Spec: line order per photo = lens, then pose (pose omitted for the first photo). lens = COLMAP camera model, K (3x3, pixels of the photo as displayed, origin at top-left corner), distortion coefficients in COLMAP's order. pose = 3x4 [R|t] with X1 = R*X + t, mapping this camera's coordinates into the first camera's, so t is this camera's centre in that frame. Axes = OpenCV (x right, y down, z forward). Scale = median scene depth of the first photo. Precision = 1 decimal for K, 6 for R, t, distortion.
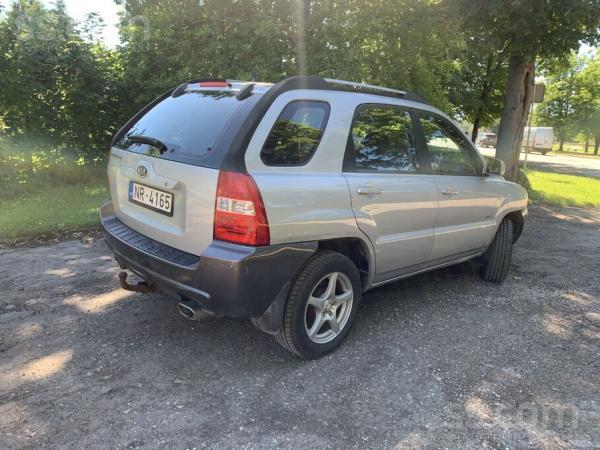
lens RADIAL K [[455.0, 0, 299.3], [0, 455.0, 224.6], [0, 0, 1]] dist [-0.000864, -0.001874]
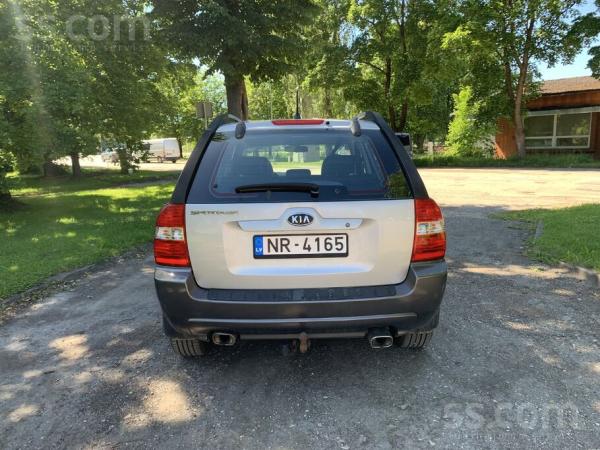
lens RADIAL K [[455.0, 0, 299.3], [0, 455.0, 224.6], [0, 0, 1]] dist [-0.000864, -0.001874]
pose [[0.690681, -0.205563, 0.693328, -1.010814], [0.226990, 0.971919, 0.062039, -0.167799], [-0.686612, 0.114529, 0.717946, 0.353108]]
